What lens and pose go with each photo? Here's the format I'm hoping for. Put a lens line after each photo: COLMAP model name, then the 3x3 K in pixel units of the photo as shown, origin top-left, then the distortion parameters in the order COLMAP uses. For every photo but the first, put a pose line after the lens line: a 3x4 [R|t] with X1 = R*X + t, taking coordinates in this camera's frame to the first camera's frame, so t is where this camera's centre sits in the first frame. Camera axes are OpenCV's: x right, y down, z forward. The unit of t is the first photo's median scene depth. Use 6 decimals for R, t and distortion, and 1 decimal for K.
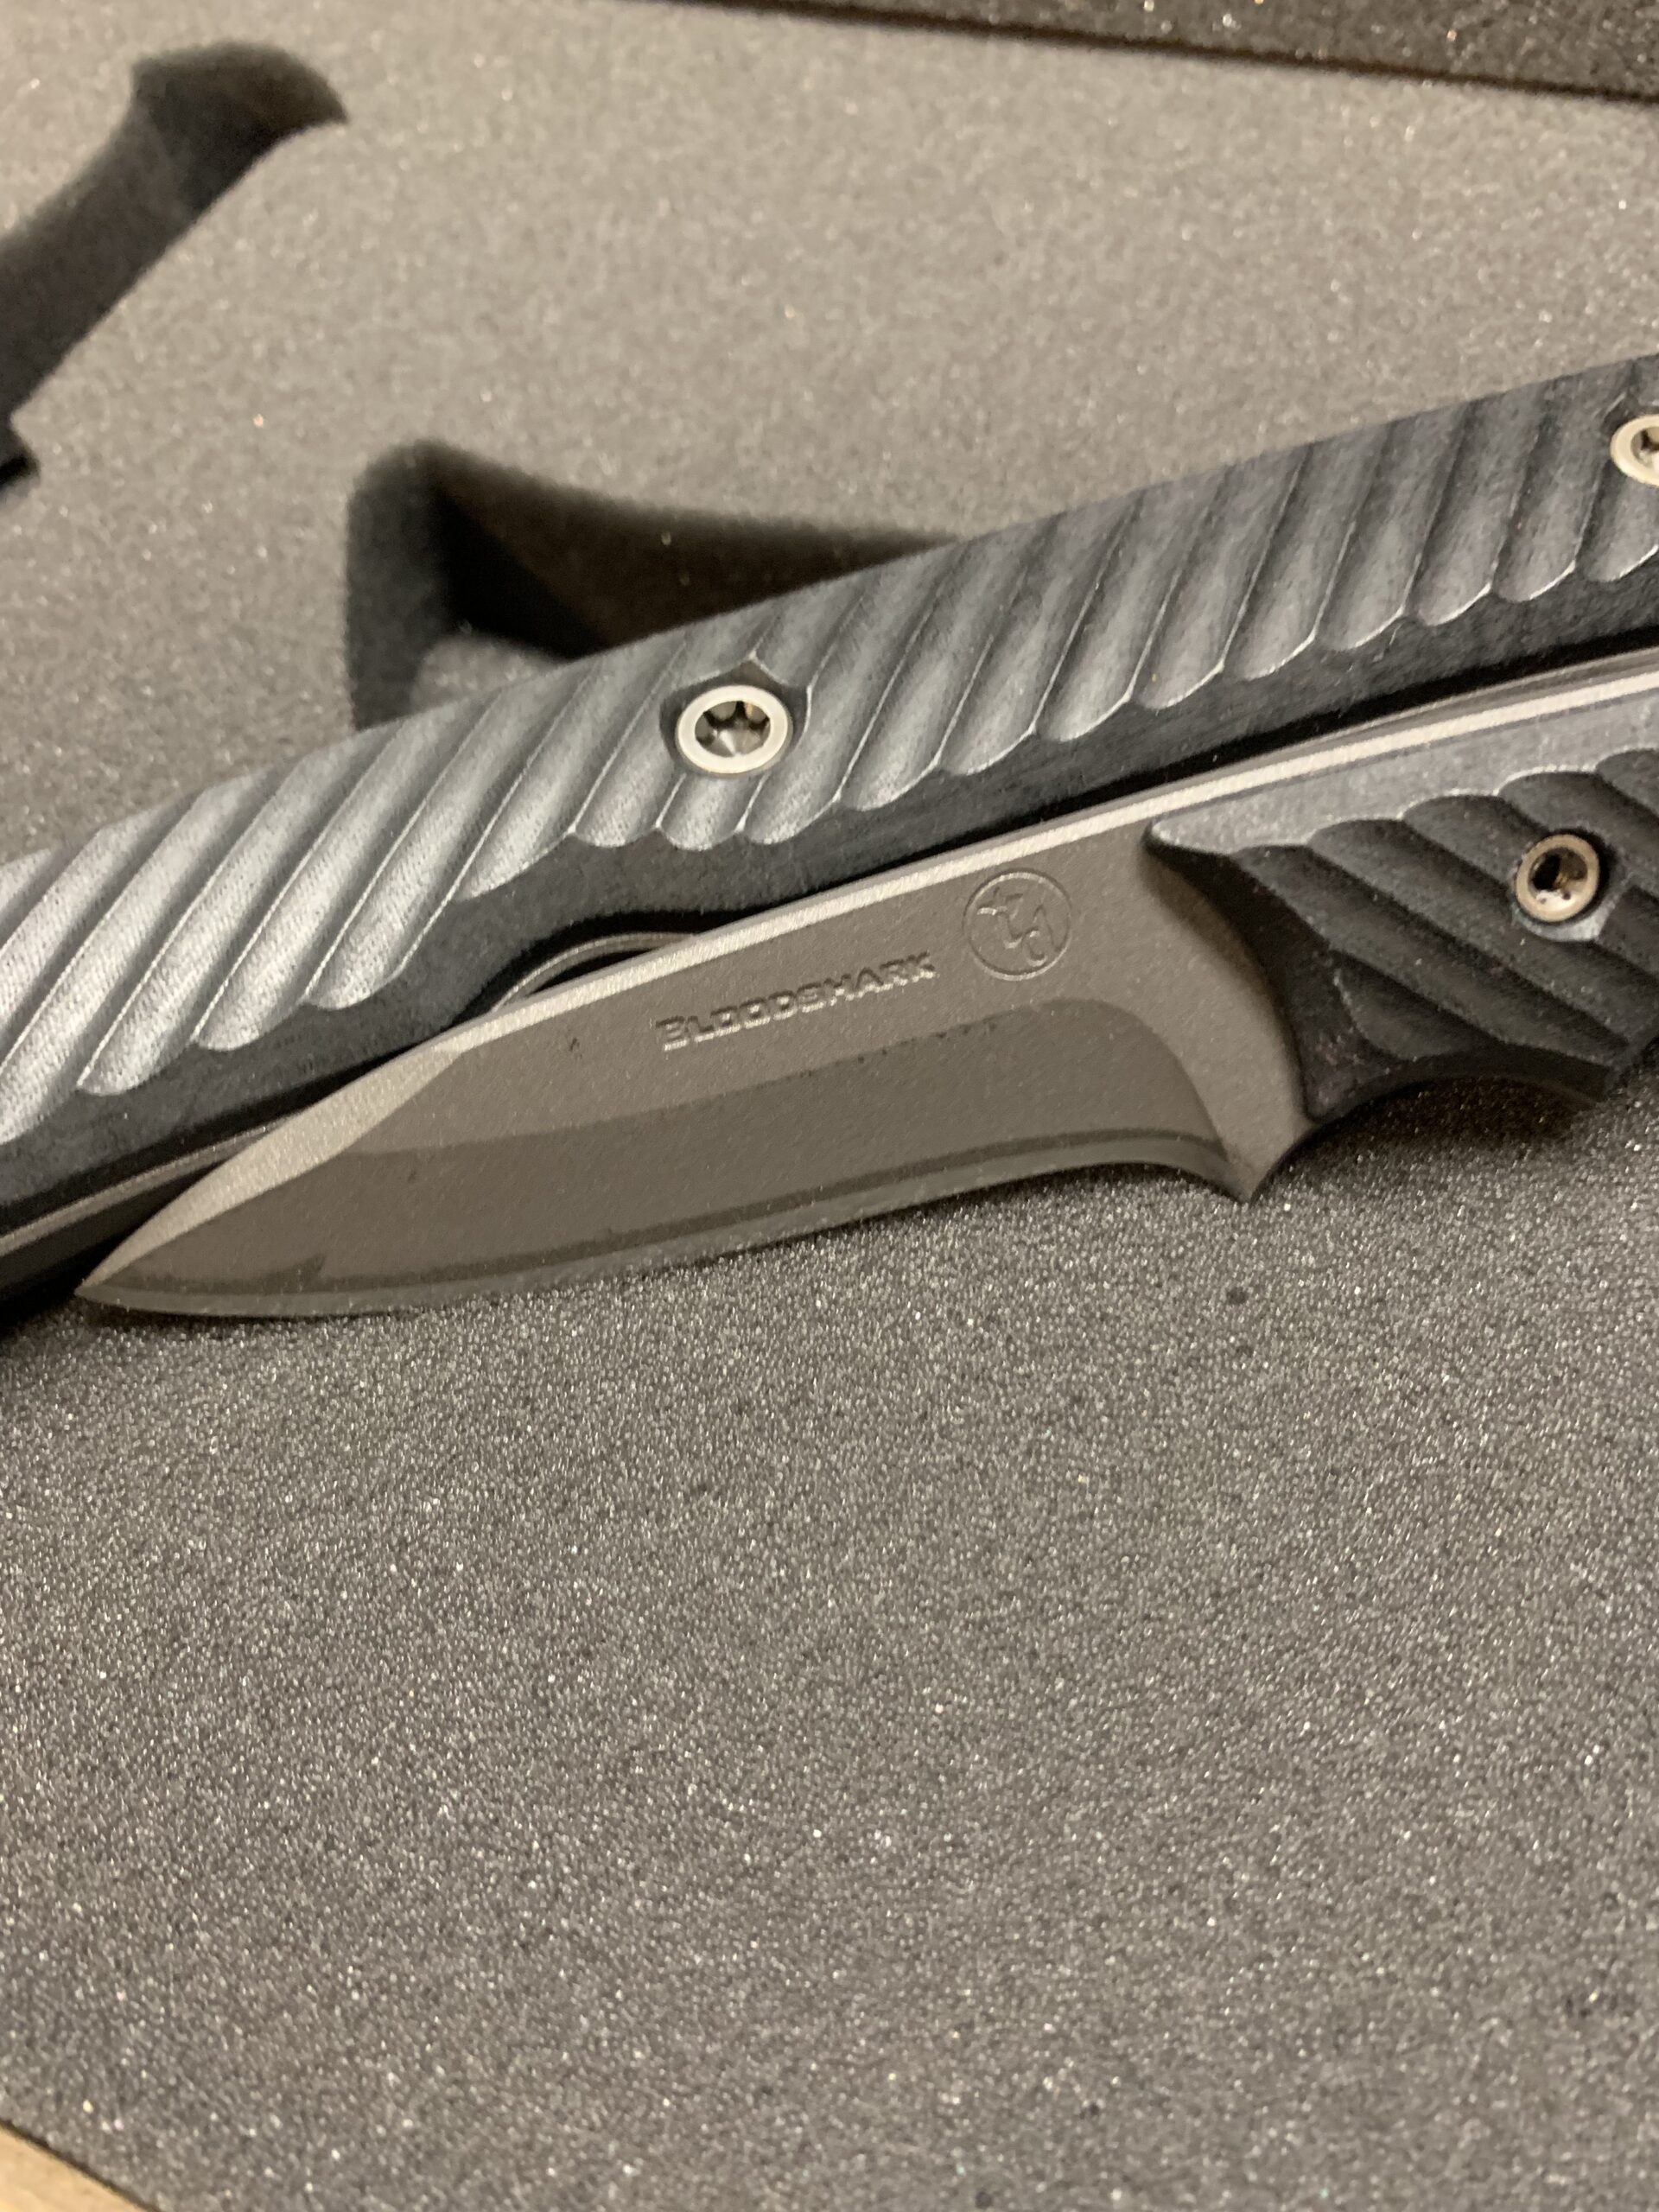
lens RADIAL K [[1768.2, 0, 866.9], [0, 1768.2, 1104.0], [0, 0, 1]] dist [-0.014619, -0.004652]
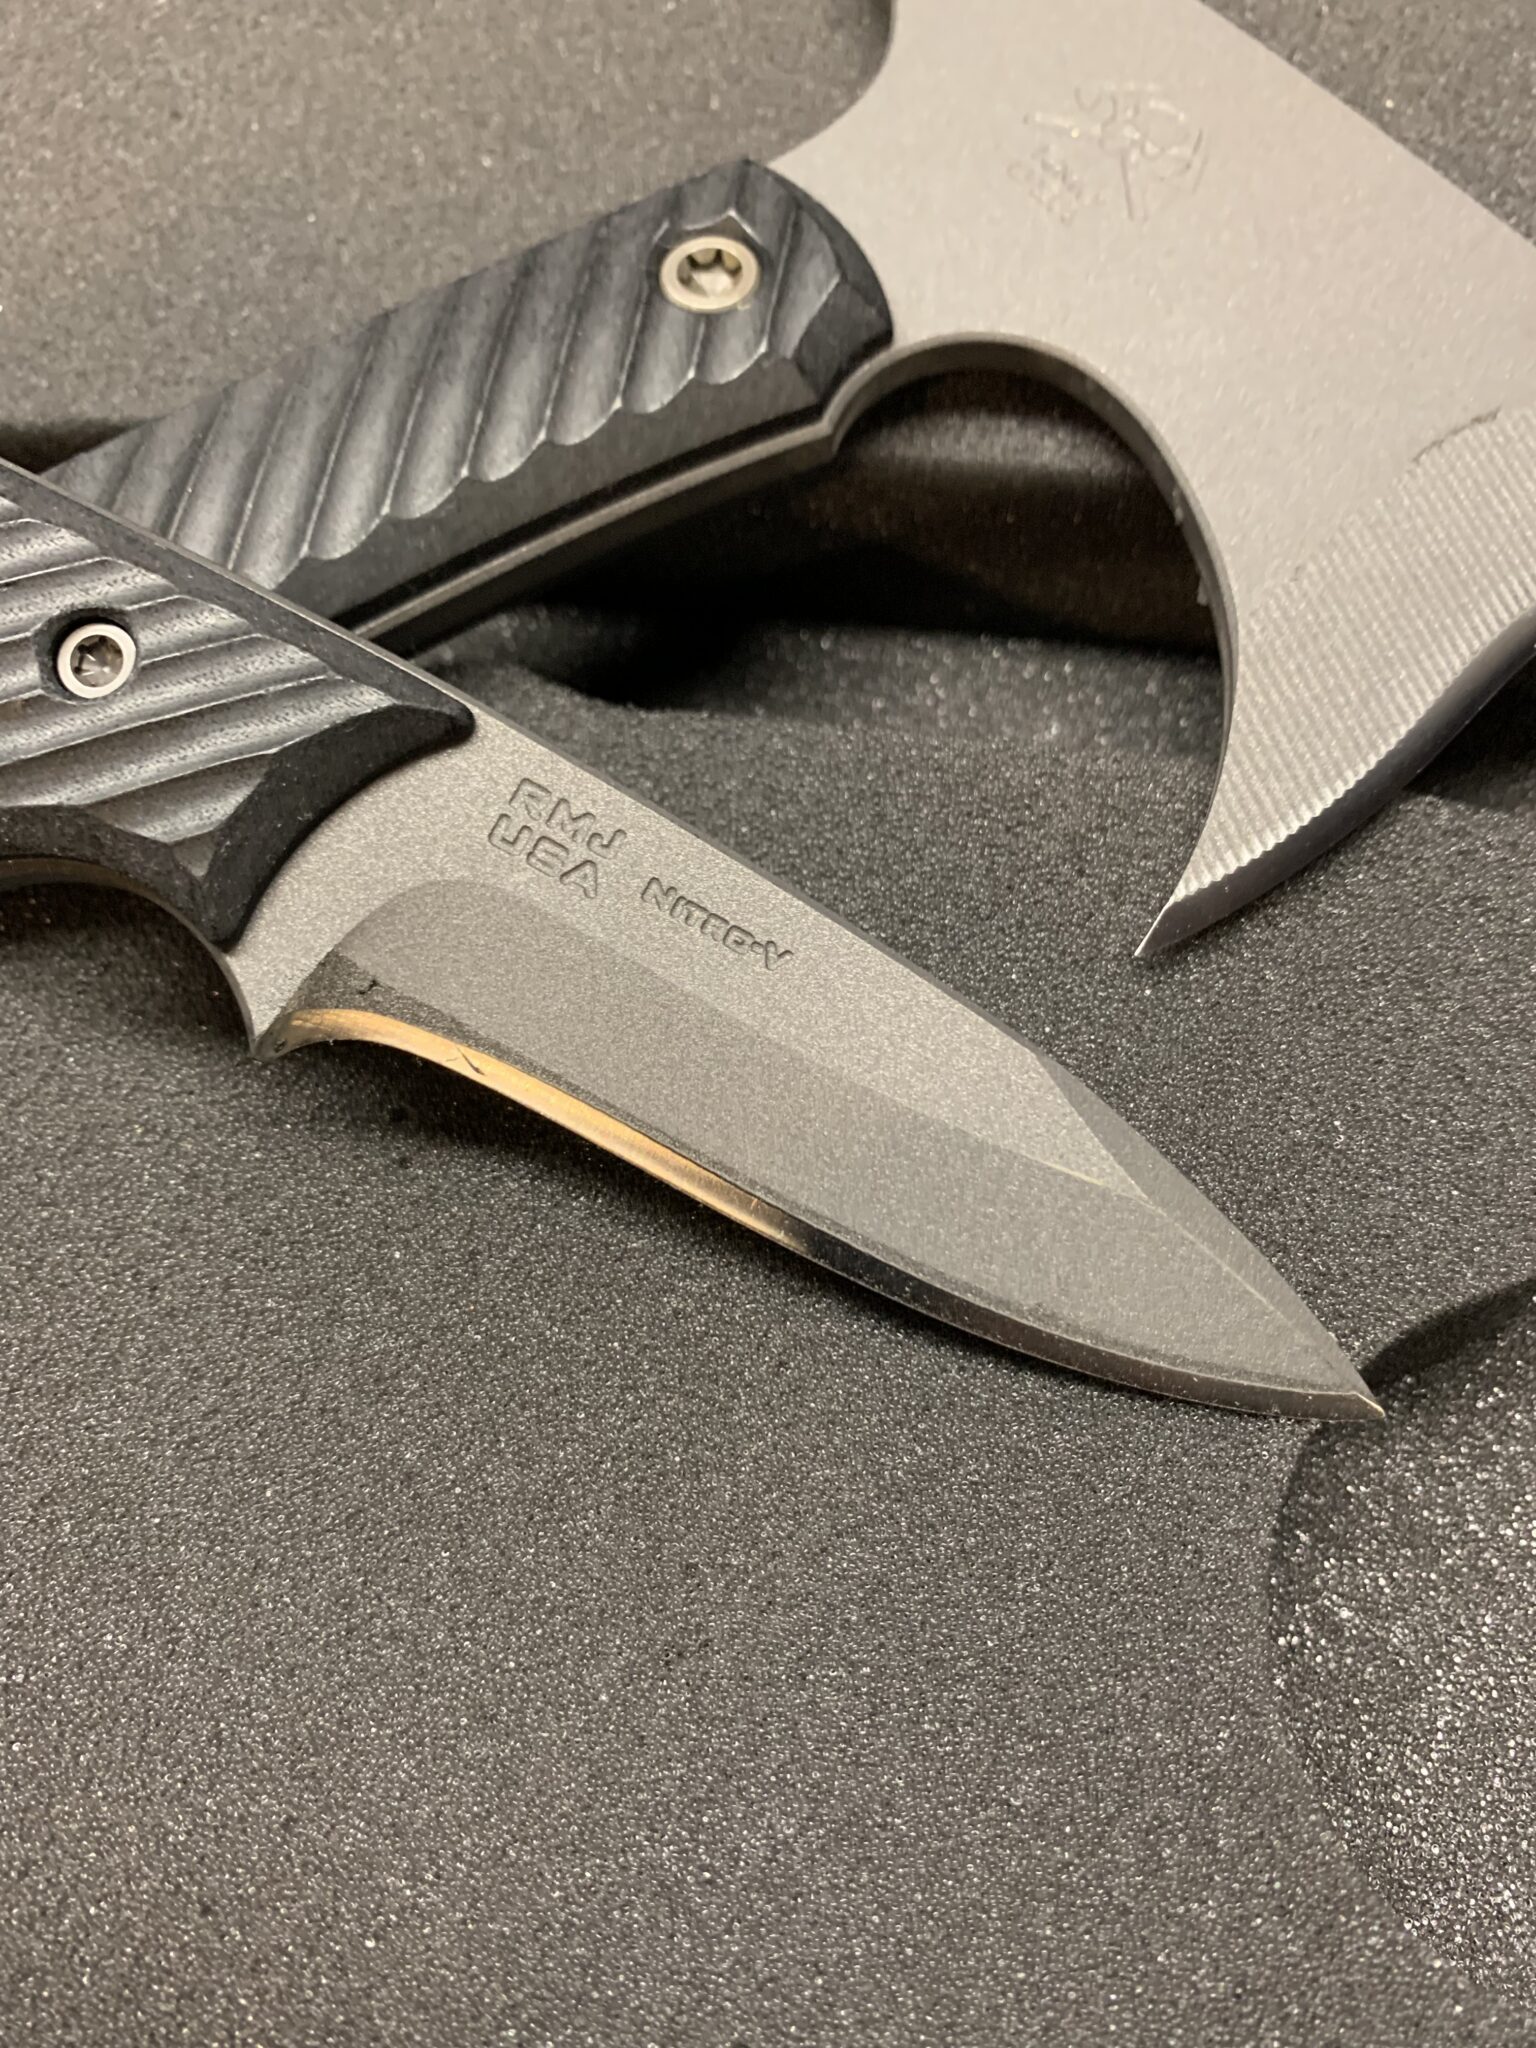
lens RADIAL K [[1650.3, 0, 777.0], [0, 1650.3, 993.3], [0, 0, 1]] dist [0.000444, -0.042040]
pose [[0.977438, -0.181449, 0.108130, 0.220661], [0.166047, 0.976470, 0.137604, -0.047867], [-0.130554, -0.116544, 0.984567, -0.054555]]
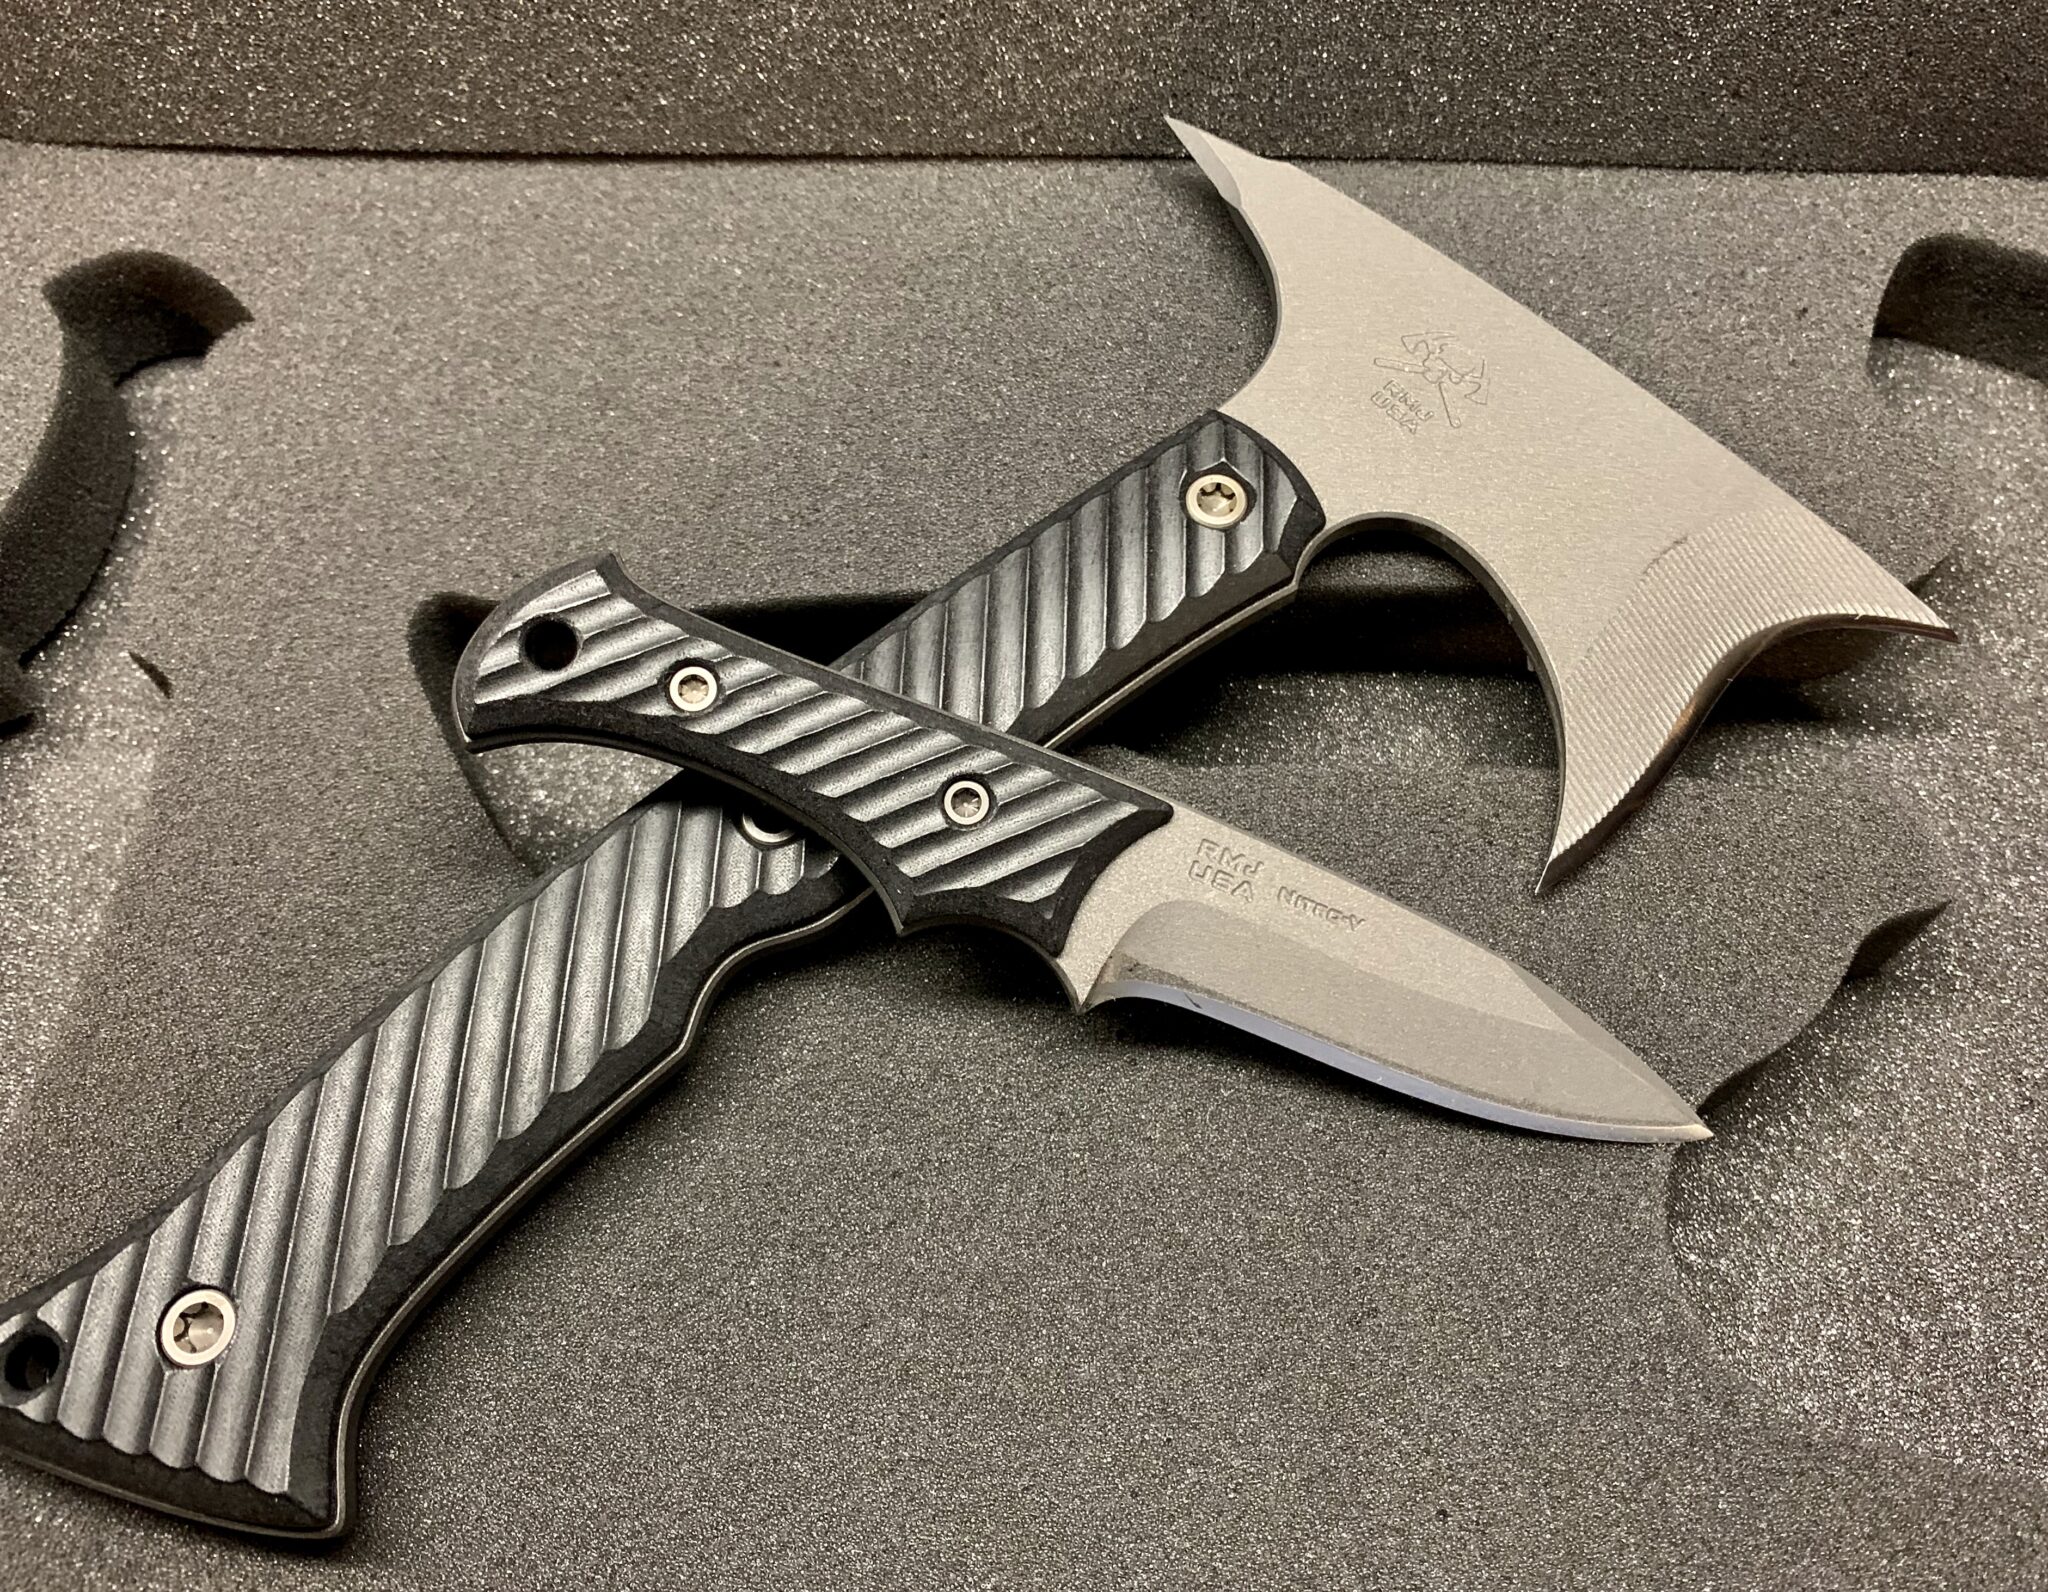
lens RADIAL K [[1718.0, 0, 1062.2], [0, 1718.0, 758.3], [0, 0, 1]] dist [0.059559, -0.158269]
pose [[0.934269, -0.281018, 0.219476, -0.114652], [0.258137, 0.957676, 0.127368, -0.278578], [-0.245979, -0.062341, 0.967268, -0.504462]]
